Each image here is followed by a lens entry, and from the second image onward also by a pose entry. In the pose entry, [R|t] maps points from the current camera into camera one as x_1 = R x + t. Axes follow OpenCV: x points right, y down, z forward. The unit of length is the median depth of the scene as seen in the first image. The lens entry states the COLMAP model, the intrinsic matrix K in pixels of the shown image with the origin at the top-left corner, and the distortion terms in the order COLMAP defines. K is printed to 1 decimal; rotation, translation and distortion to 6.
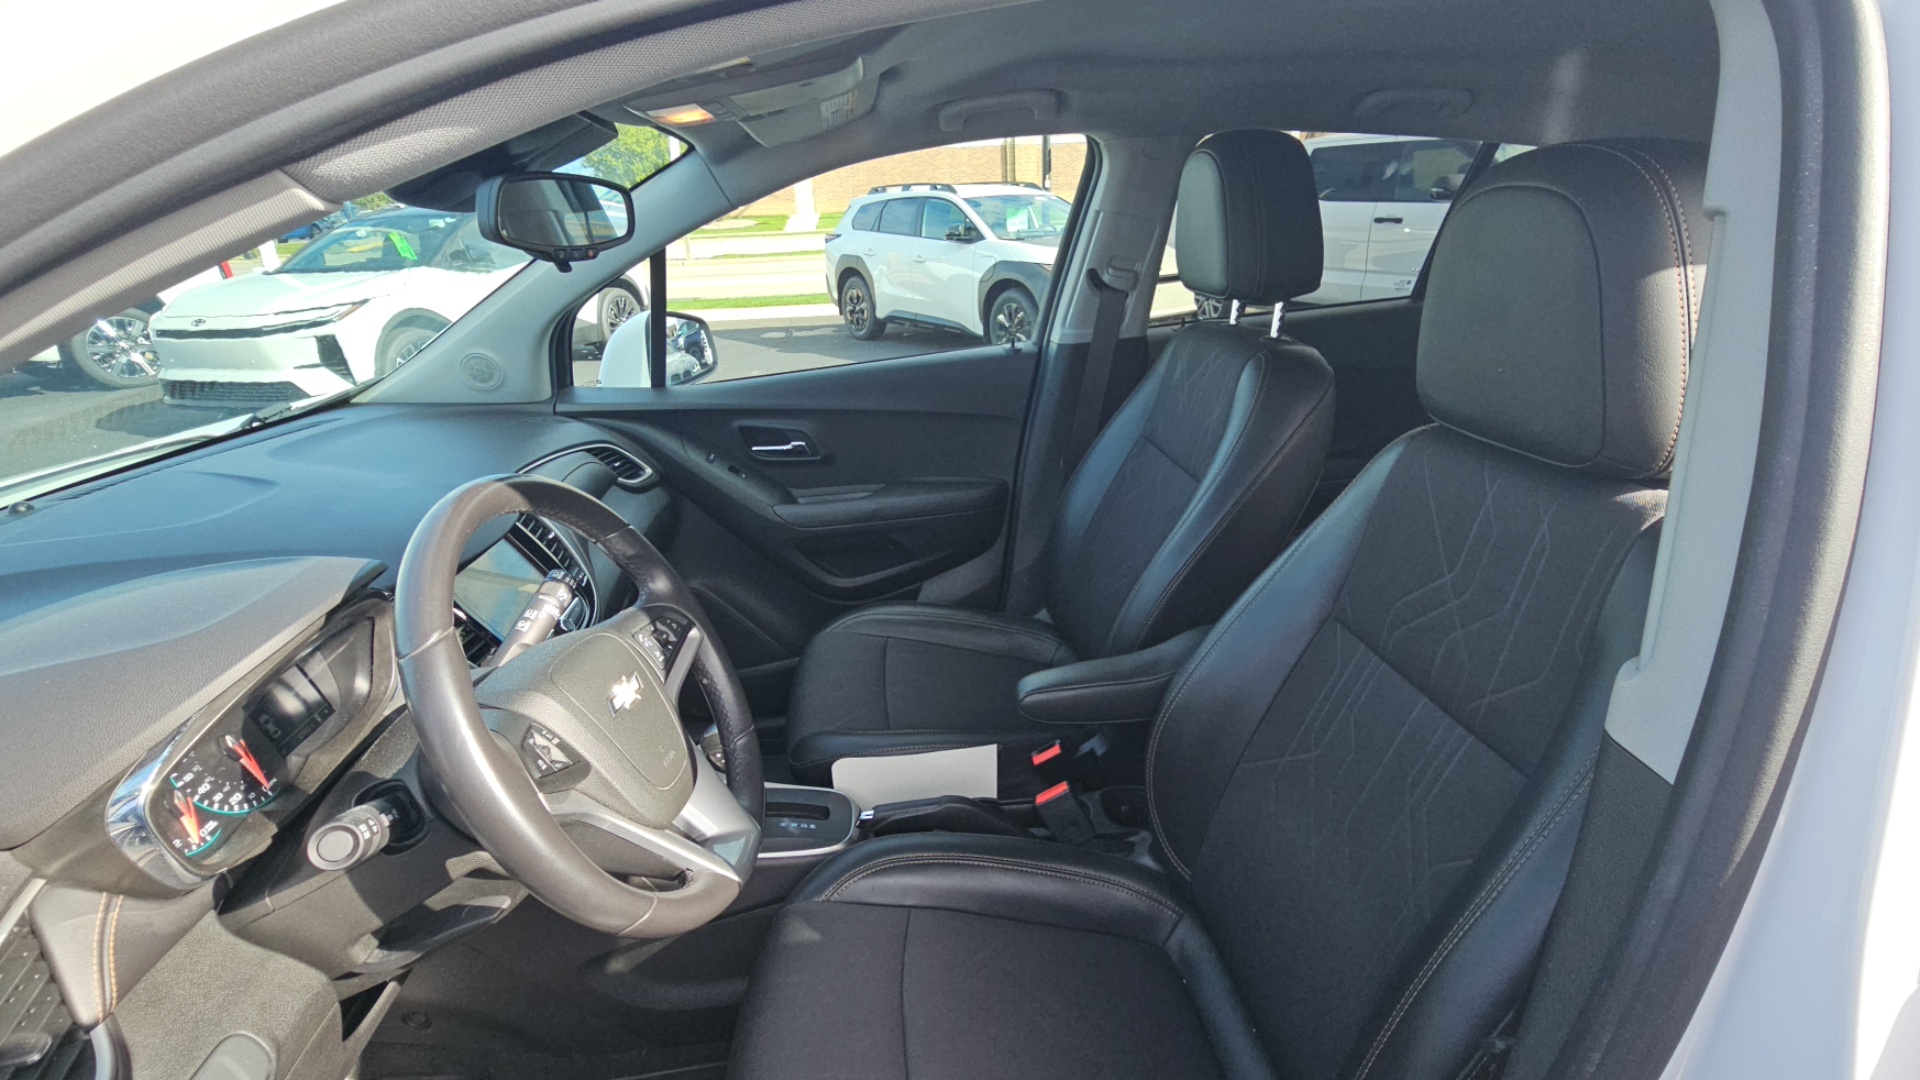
lens RADIAL K [[860.1, 0, 979.2], [0, 860.1, 543.3], [0, 0, 1]] dist [0.006385, -0.003518]
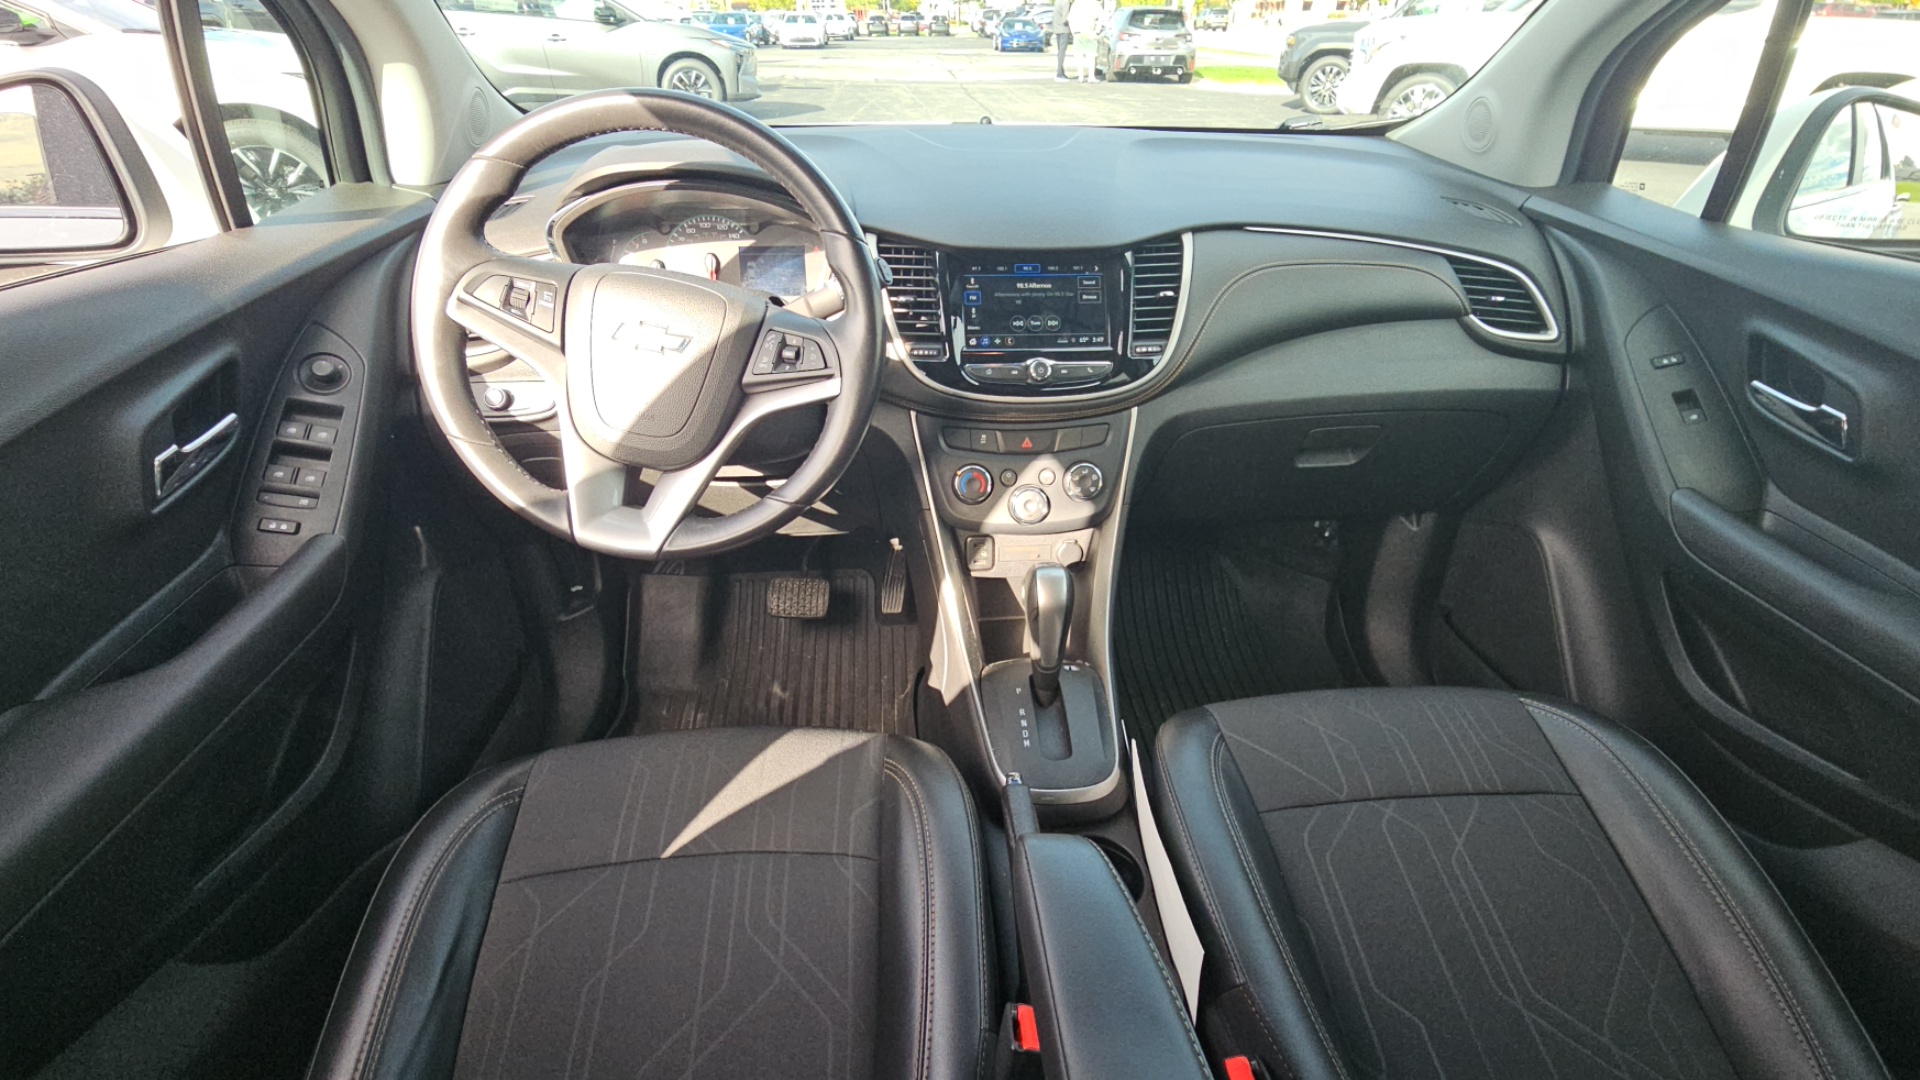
lens RADIAL K [[856.1, 0, 974.1], [0, 856.1, 546.0], [0, 0, 1]] dist [0.005903, -0.007080]
pose [[-0.026450, 0.559111, -0.828671, 0.232918], [-0.376921, 0.762199, 0.526292, -0.130000], [0.925868, 0.326264, 0.190580, 0.500916]]
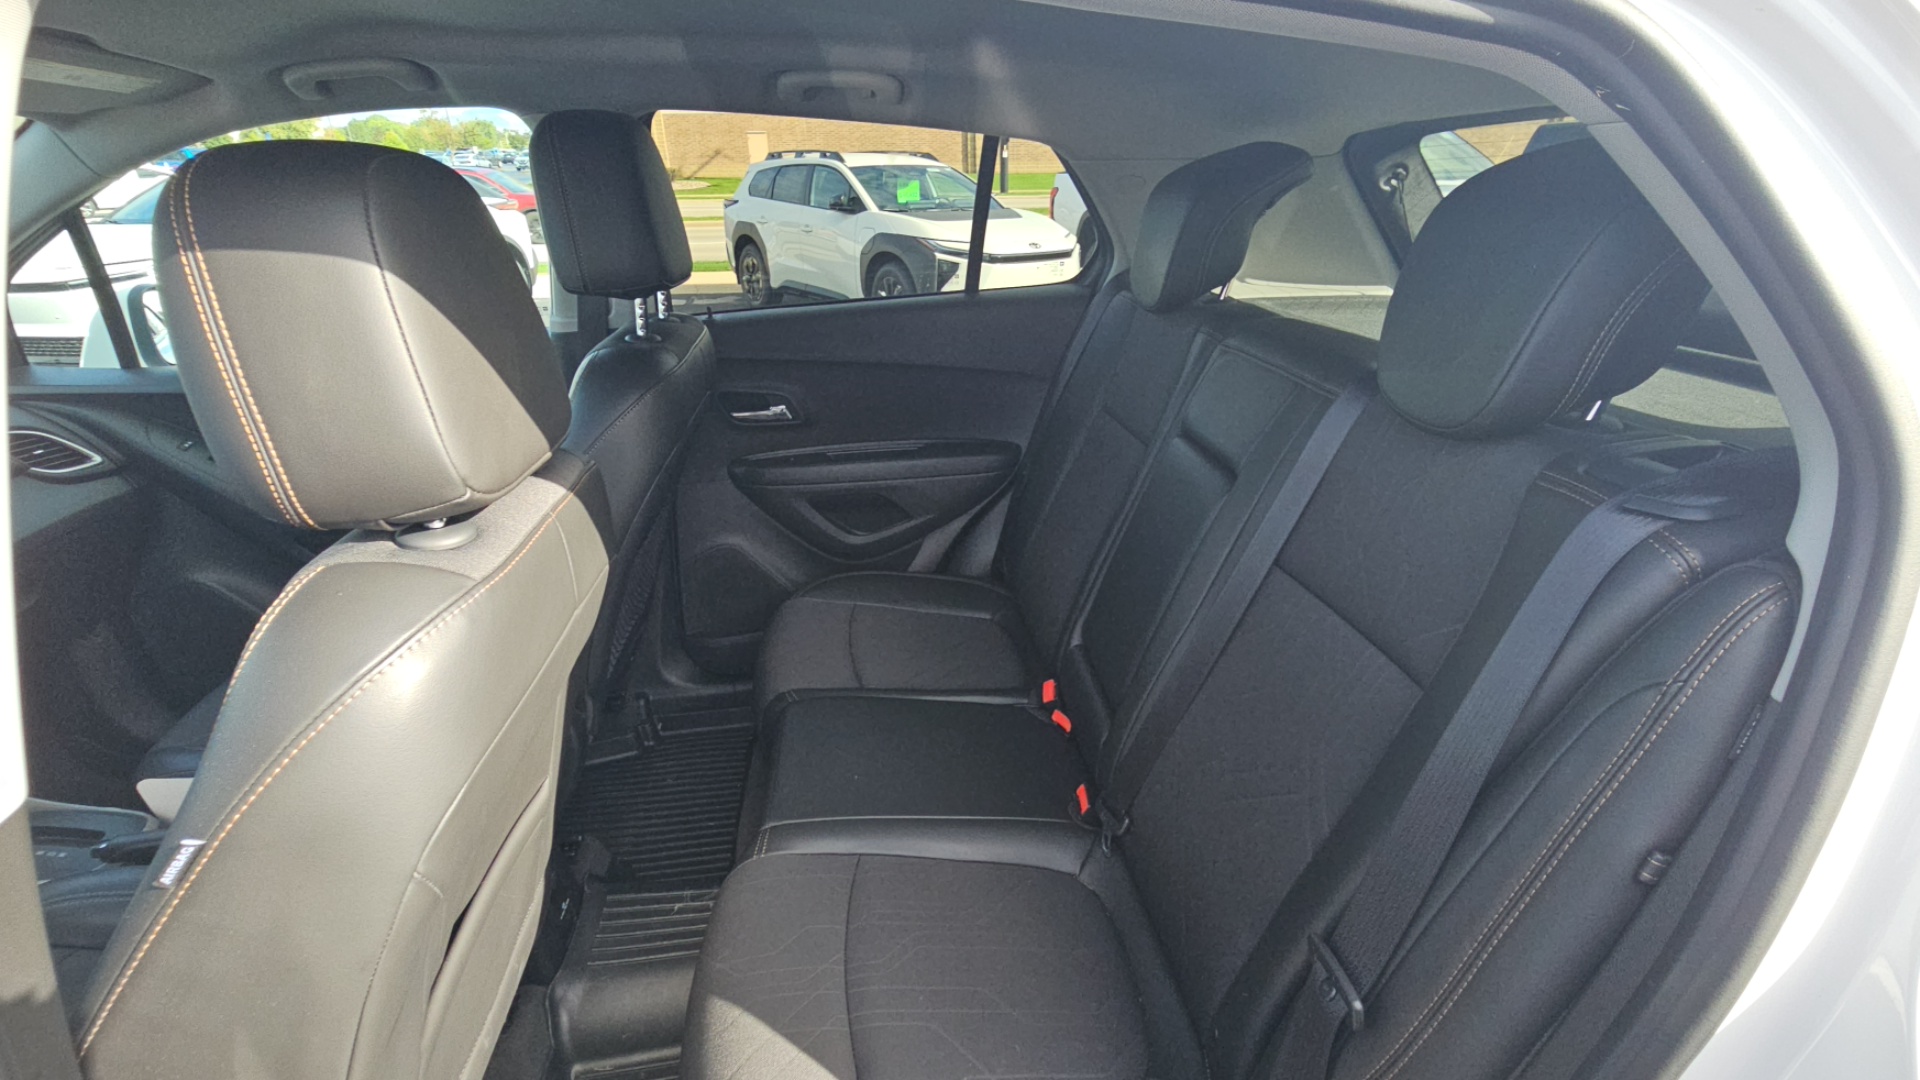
lens RADIAL K [[860.1, 0, 979.2], [0, 860.1, 543.3], [0, 0, 1]] dist [0.006385, -0.003518]
pose [[0.999297, 0.014049, 0.034749, 0.510565], [-0.015137, 0.999397, 0.031255, -0.034849], [-0.034289, -0.031759, 0.998907, 0.030215]]
